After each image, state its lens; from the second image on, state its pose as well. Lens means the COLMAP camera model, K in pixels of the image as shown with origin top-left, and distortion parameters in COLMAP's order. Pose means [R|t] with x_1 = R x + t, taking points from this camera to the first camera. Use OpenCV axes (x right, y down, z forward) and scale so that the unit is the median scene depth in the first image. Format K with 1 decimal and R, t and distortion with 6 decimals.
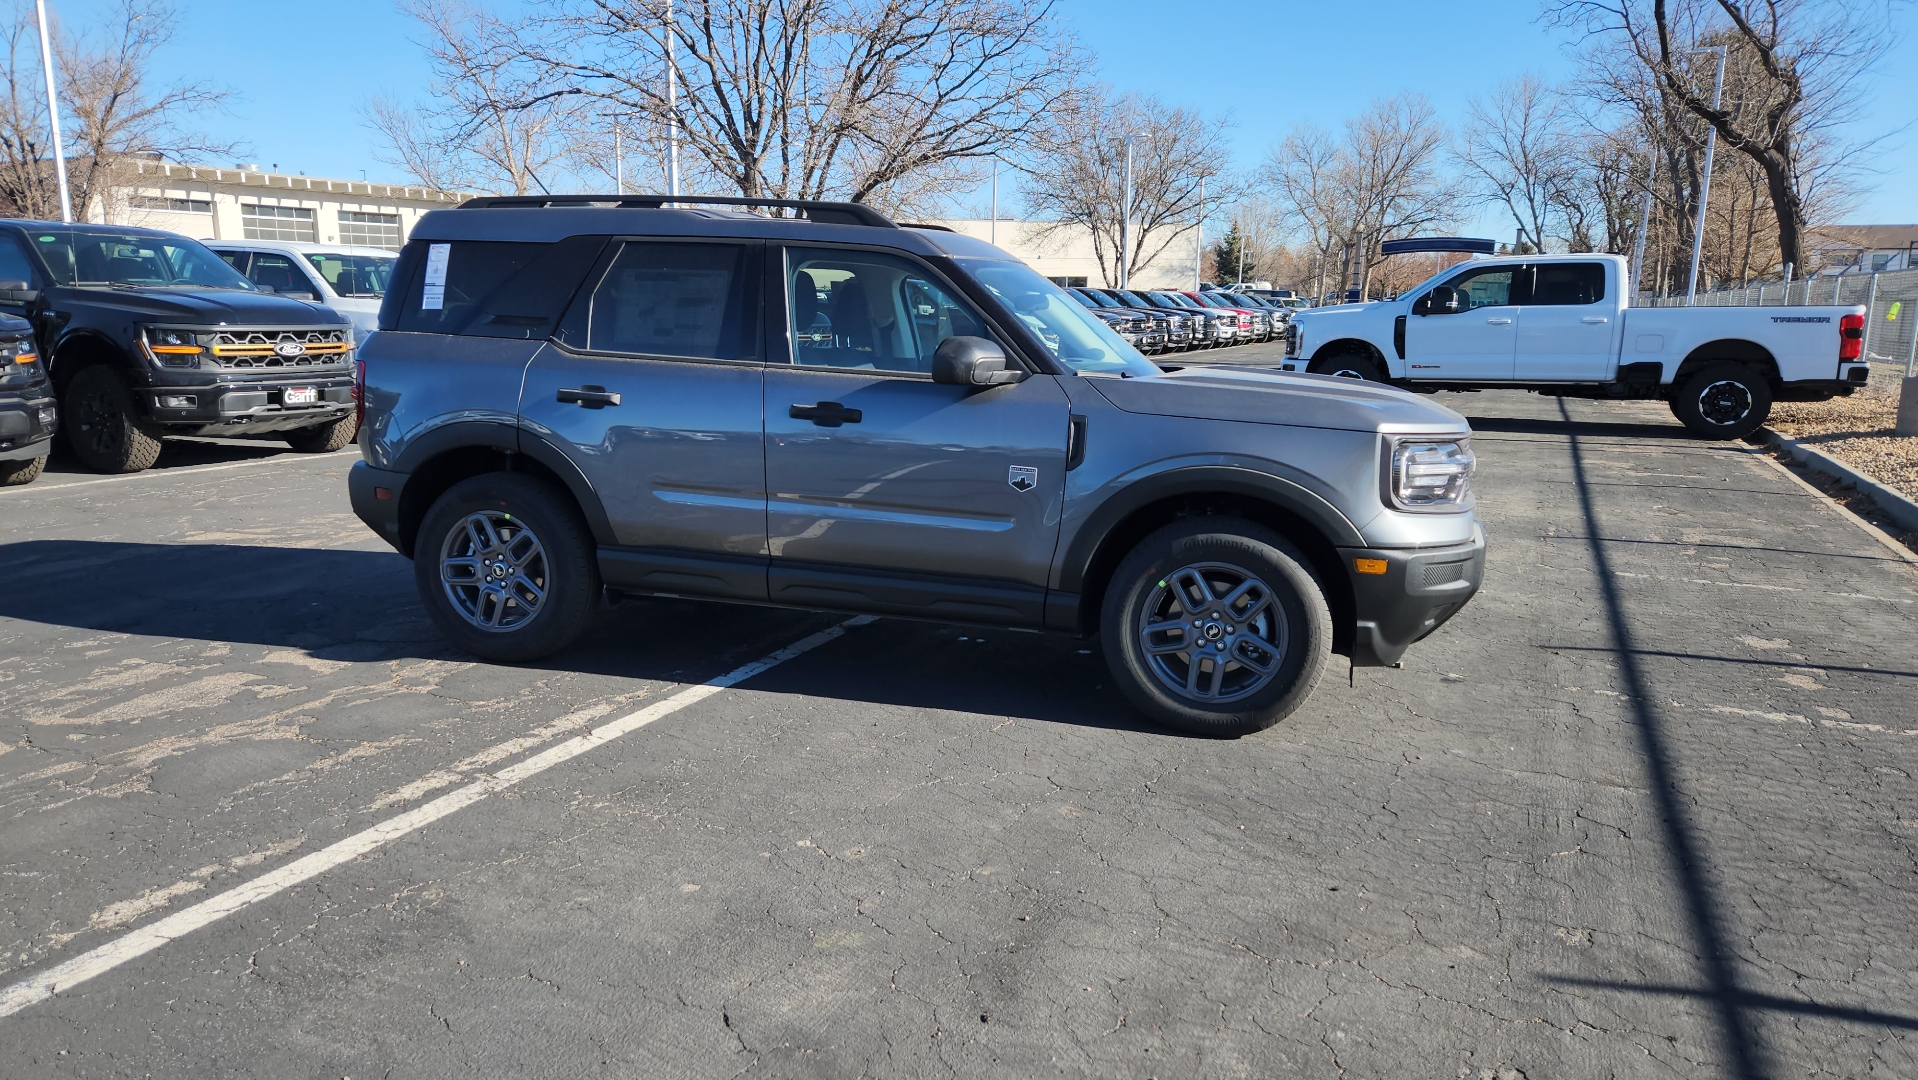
lens RADIAL K [[1278.7, 0, 936.1], [0, 1278.7, 540.4], [0, 0, 1]] dist [0.070370, -0.056330]
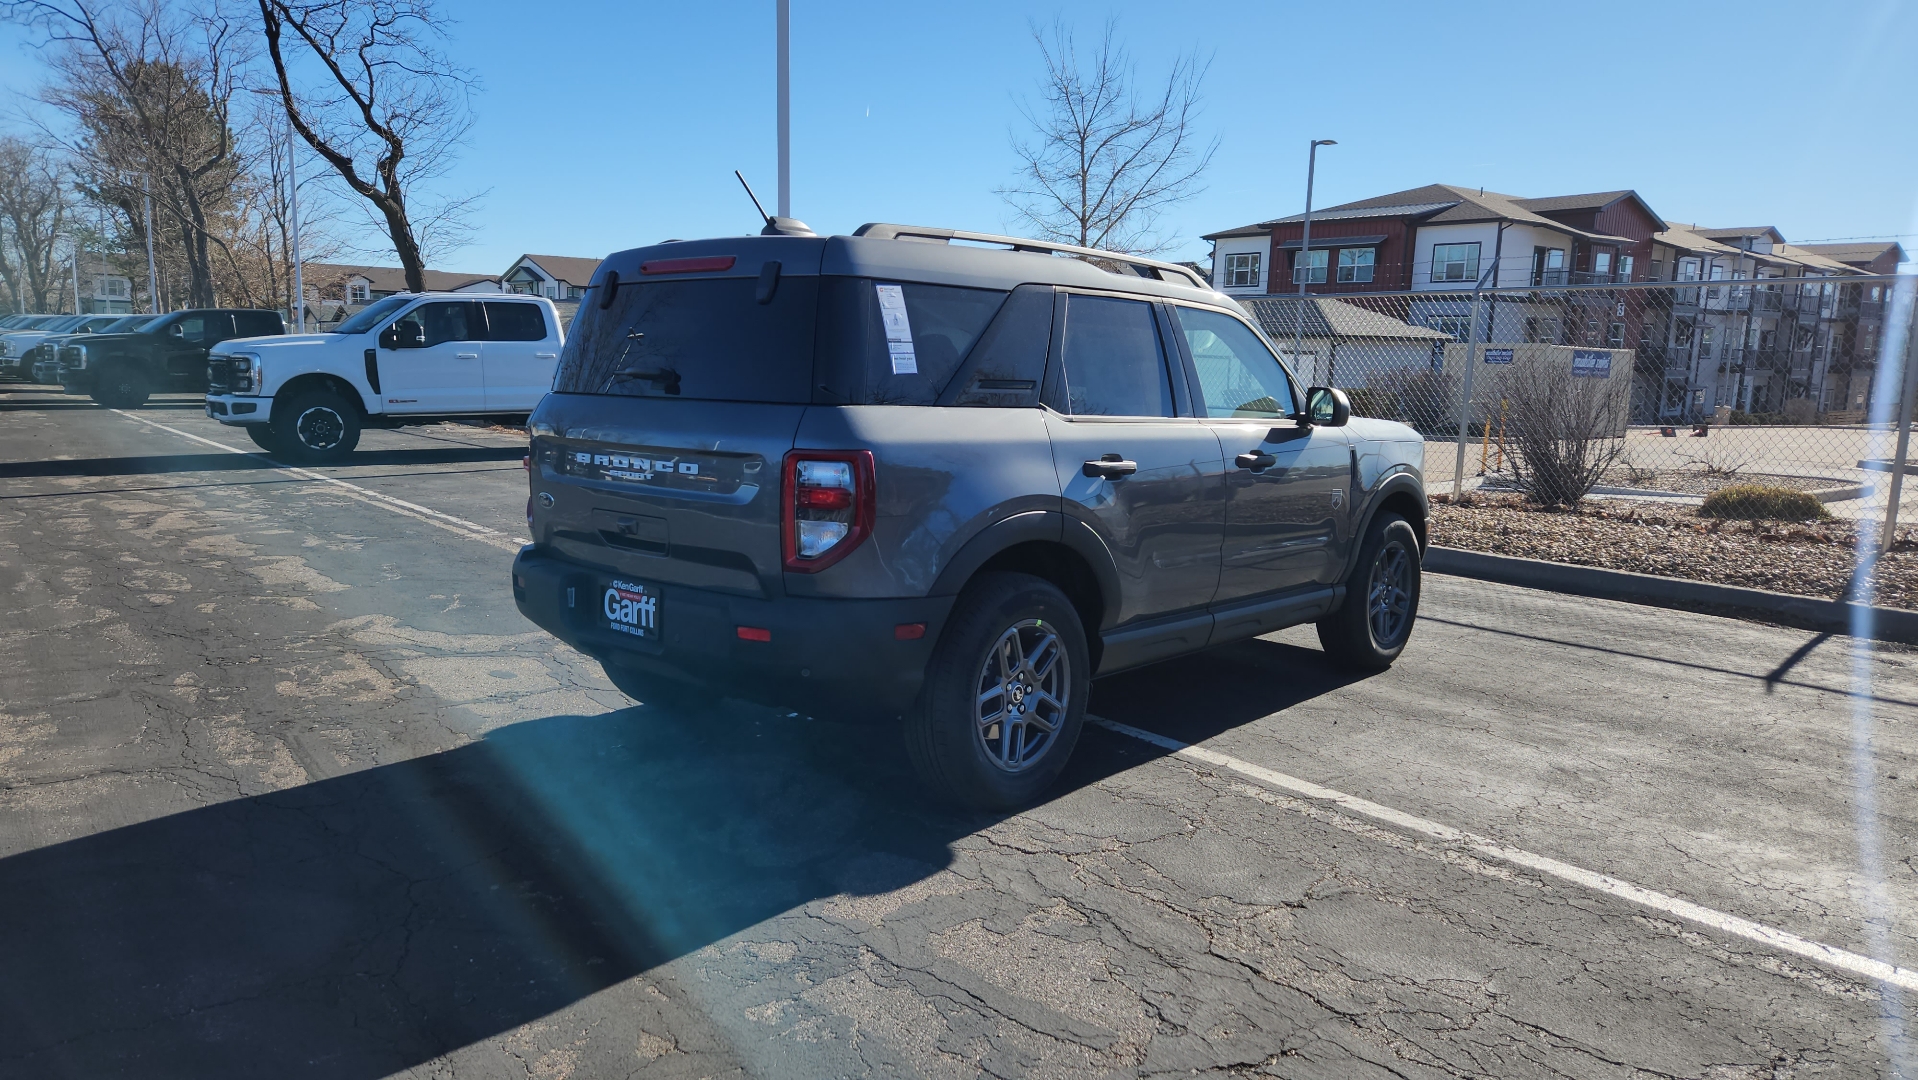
lens RADIAL K [[1278.7, 0, 932.3], [0, 1278.7, 535.8], [0, 0, 1]] dist [0.070370, -0.056330]
pose [[0.445231, -0.130149, 0.885907, -0.905485], [0.149137, 0.986339, 0.069951, -0.117665], [-0.882909, 0.100978, 0.458559, 0.571930]]
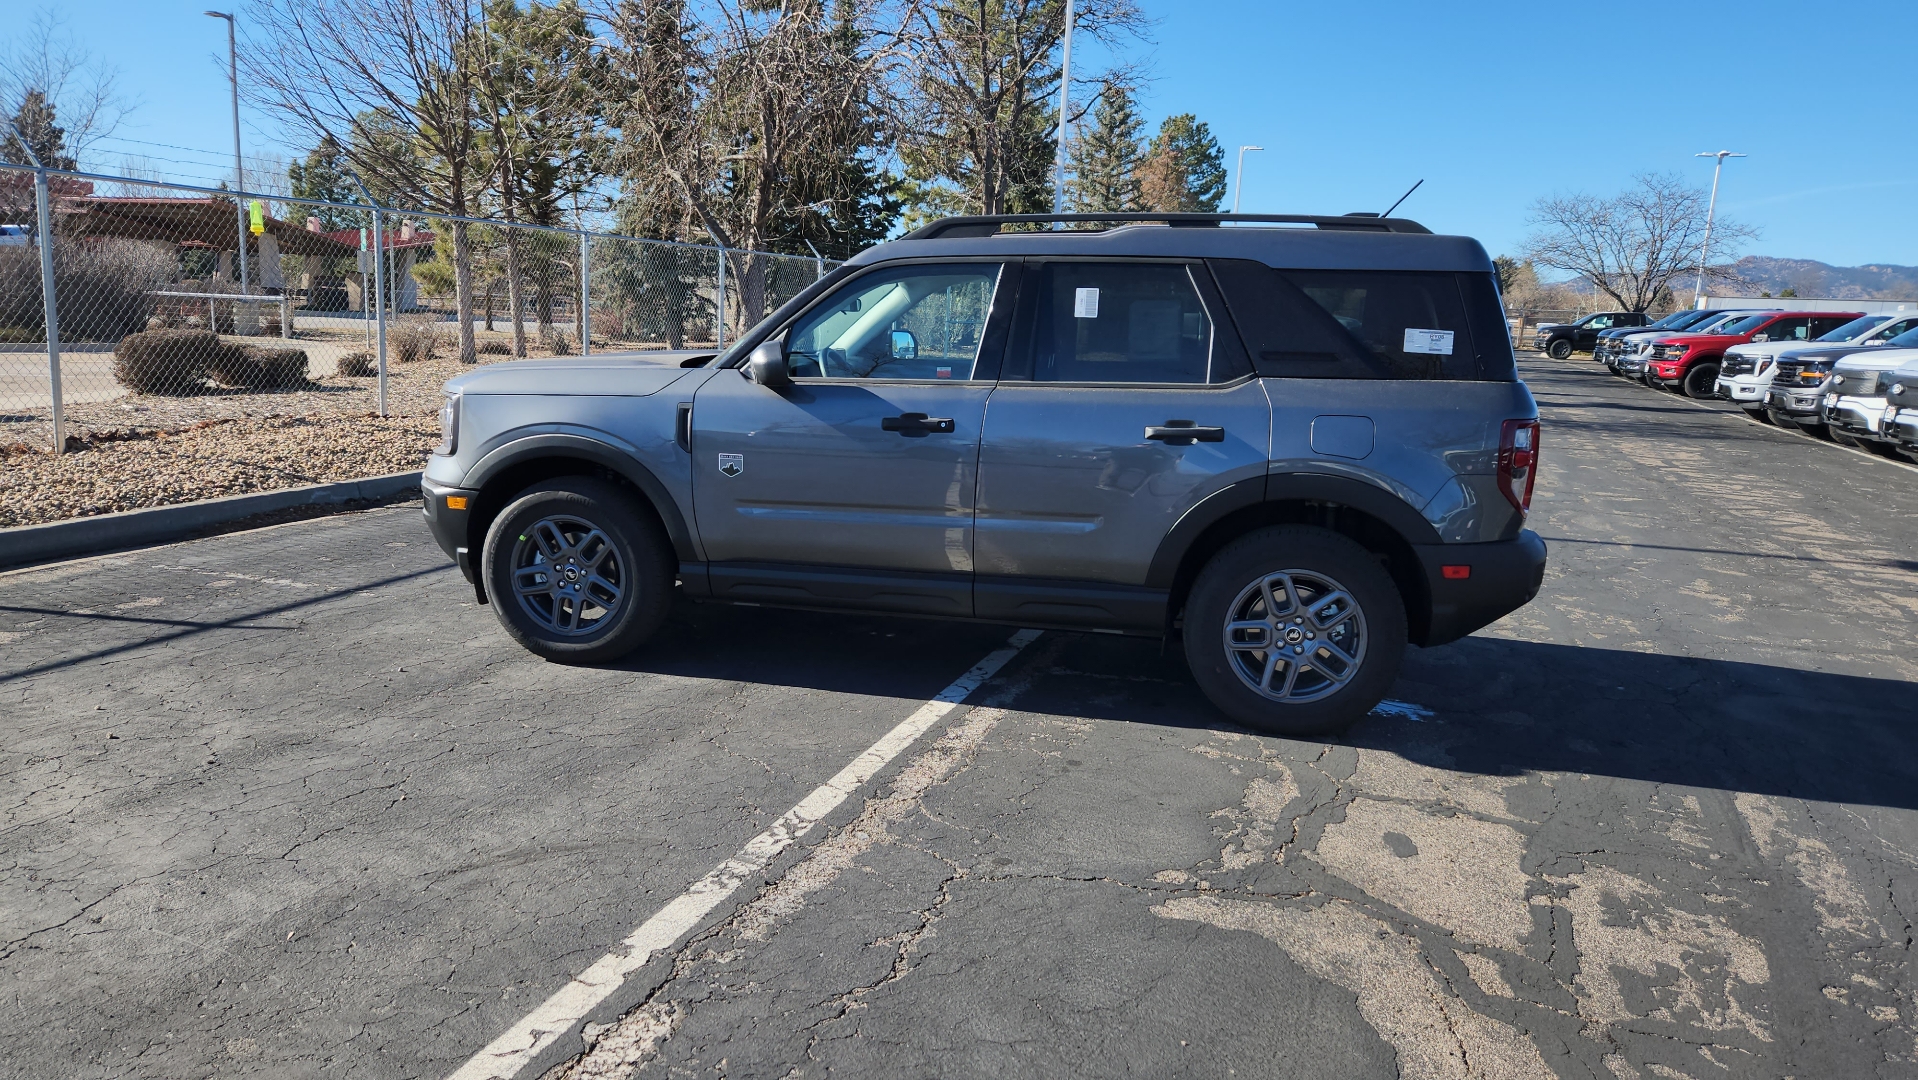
lens RADIAL K [[1278.7, 0, 919.5], [0, 1278.7, 549.5], [0, 0, 1]] dist [0.070370, -0.056330]
pose [[-0.995865, -0.042309, -0.080391, 0.077381], [-0.068642, 0.930106, 0.360819, -0.338652], [0.059507, 0.364846, -0.929165, 1.821980]]
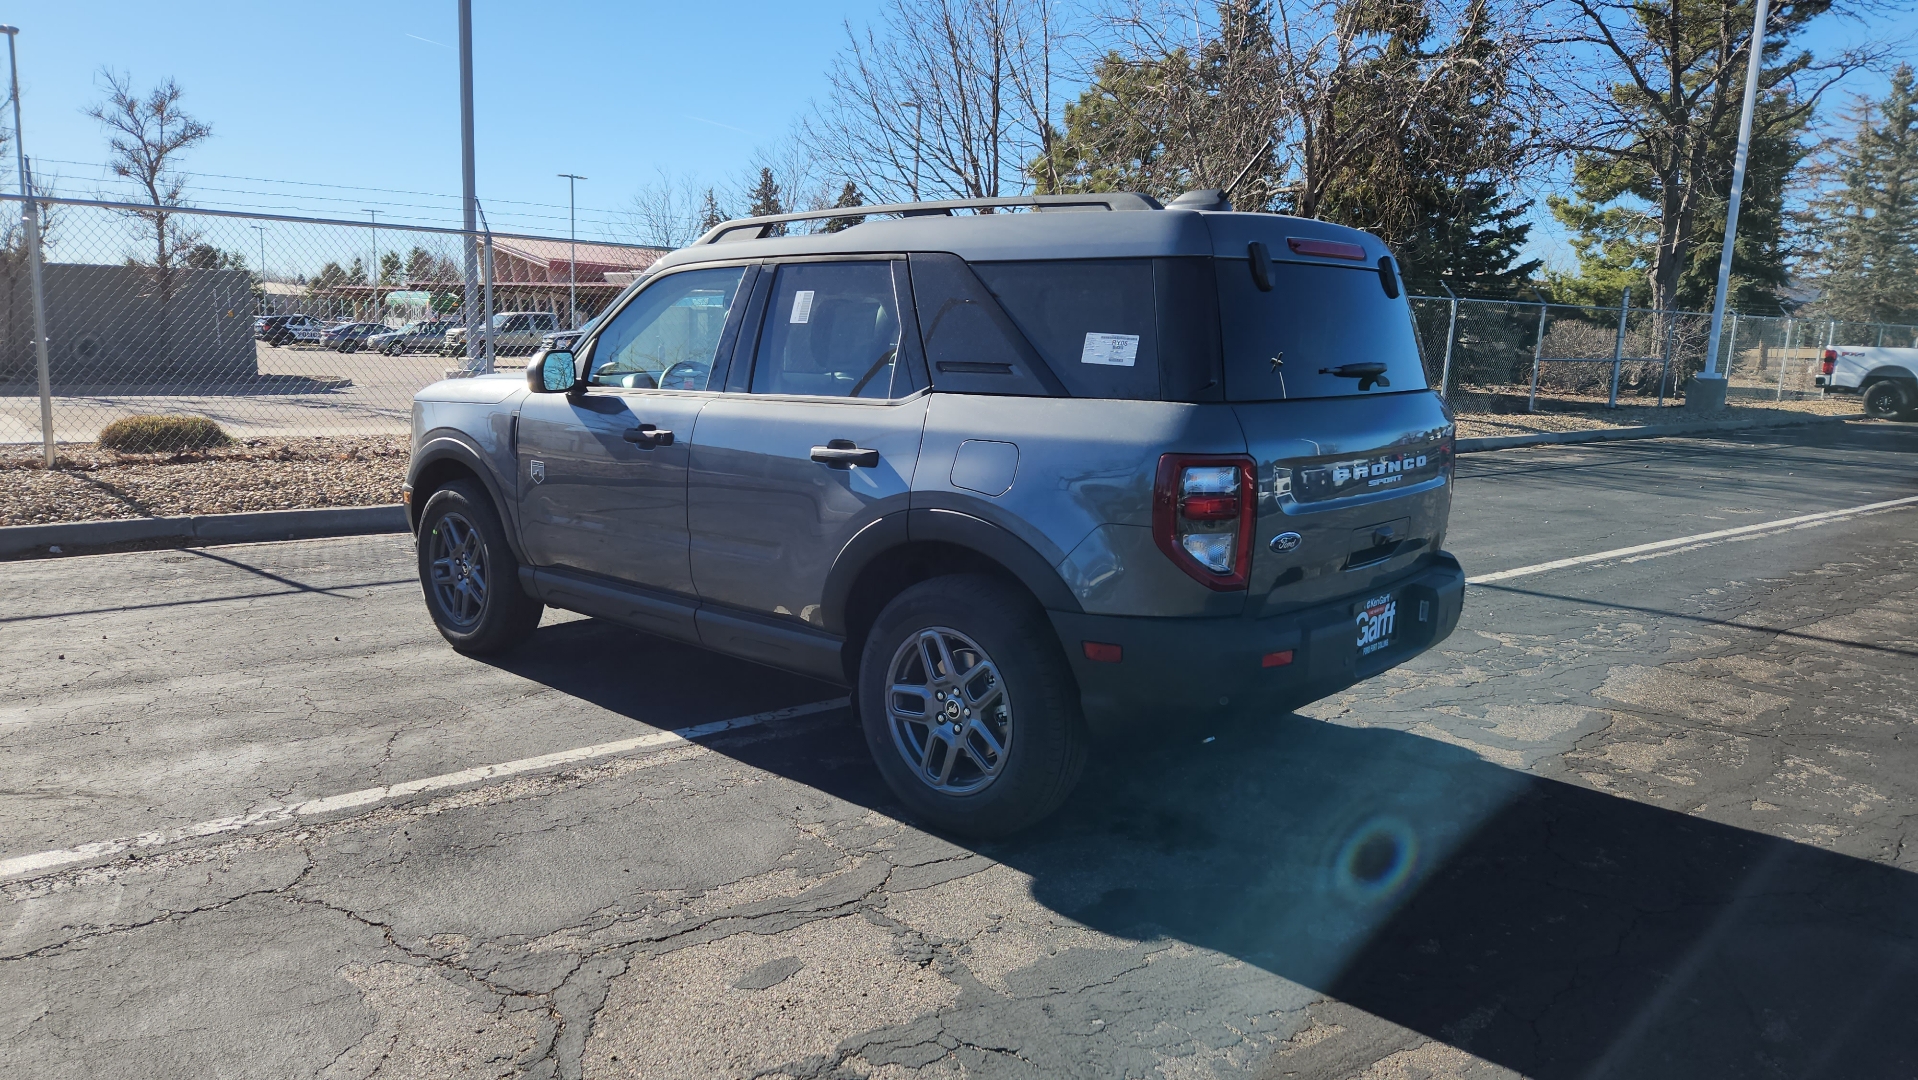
lens RADIAL K [[1278.7, 0, 927.4], [0, 1278.7, 537.9], [0, 0, 1]] dist [0.070370, -0.056330]
pose [[-0.892526, -0.117170, 0.435509, -0.457042], [0.036065, 0.944027, 0.327892, -0.310720], [-0.449551, 0.308359, -0.838343, 1.638730]]
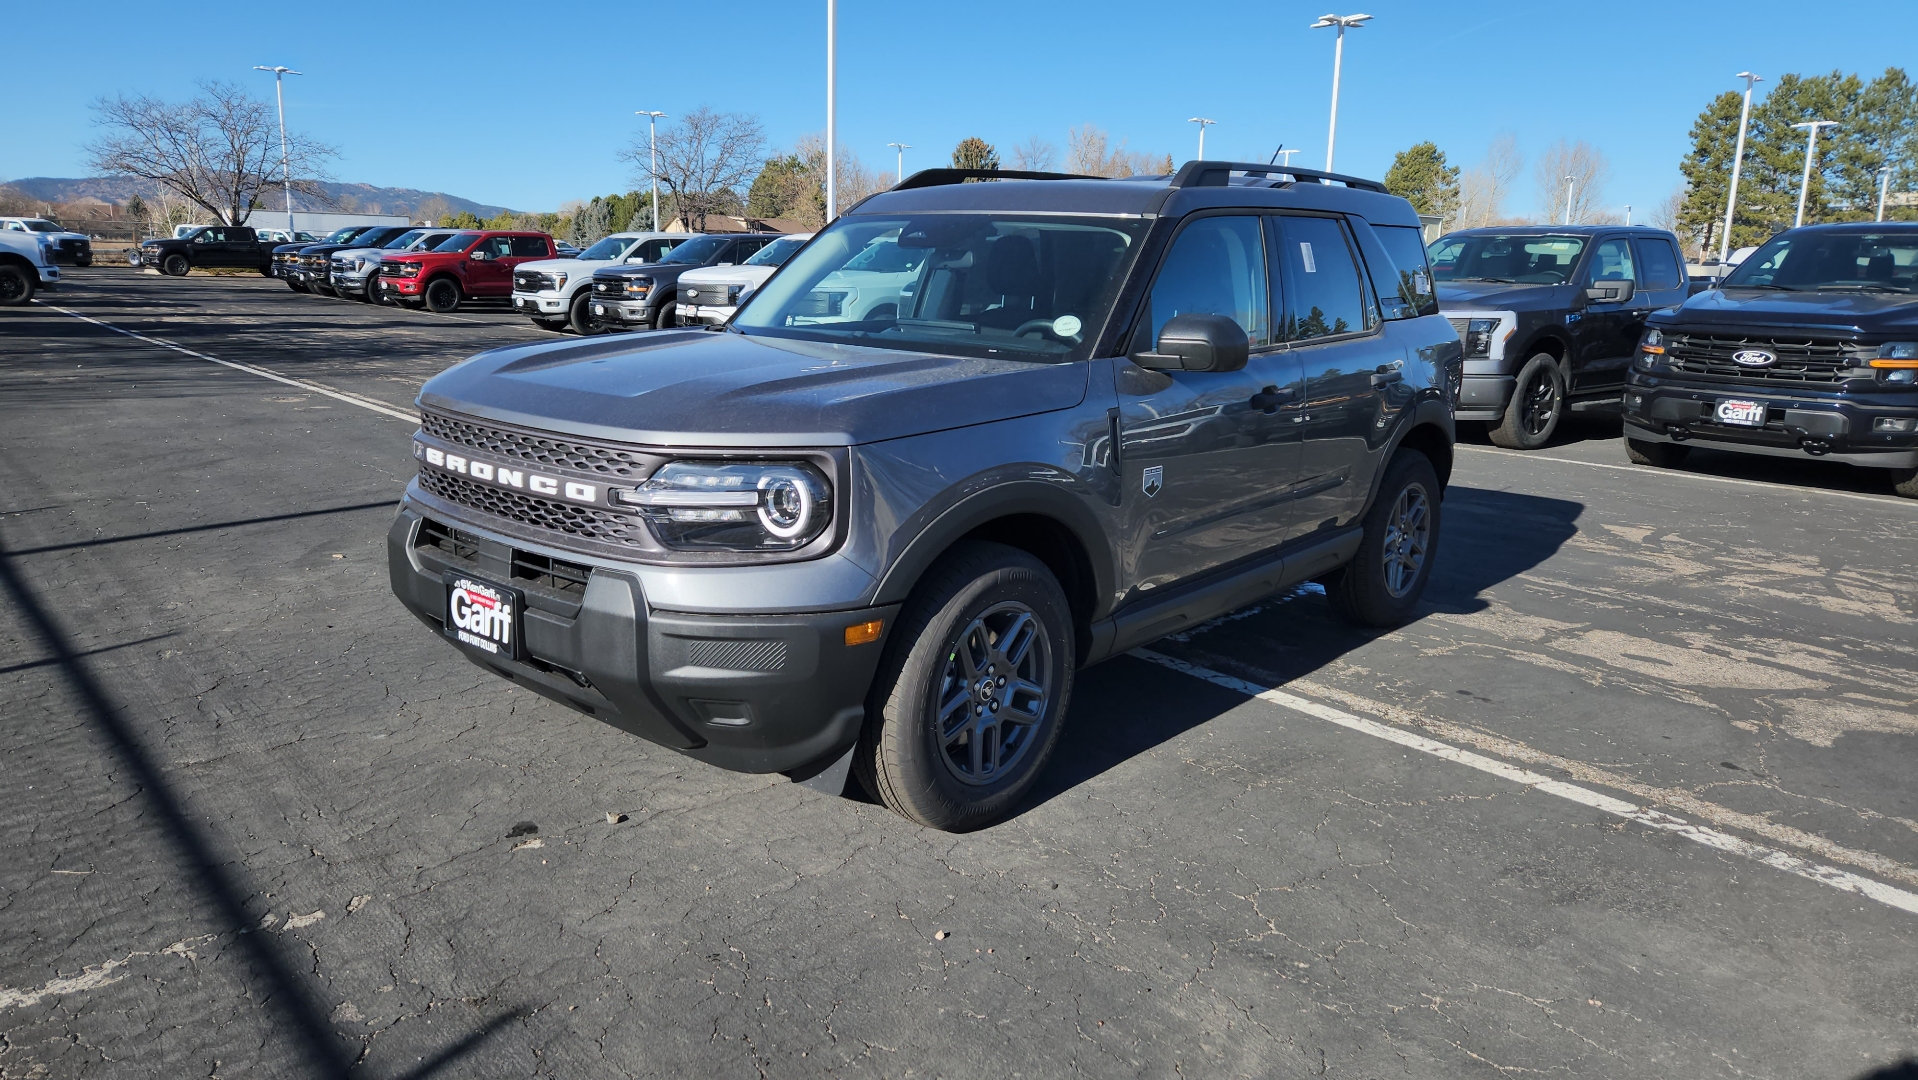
lens RADIAL K [[1278.7, 0, 929.6], [0, 1278.7, 540.6], [0, 0, 1]] dist [0.070370, -0.056330]
pose [[-0.427168, 0.161520, -0.889628, 0.739015], [-0.196084, 0.943950, 0.265536, -0.204410], [0.882654, 0.287871, -0.371554, 1.185856]]
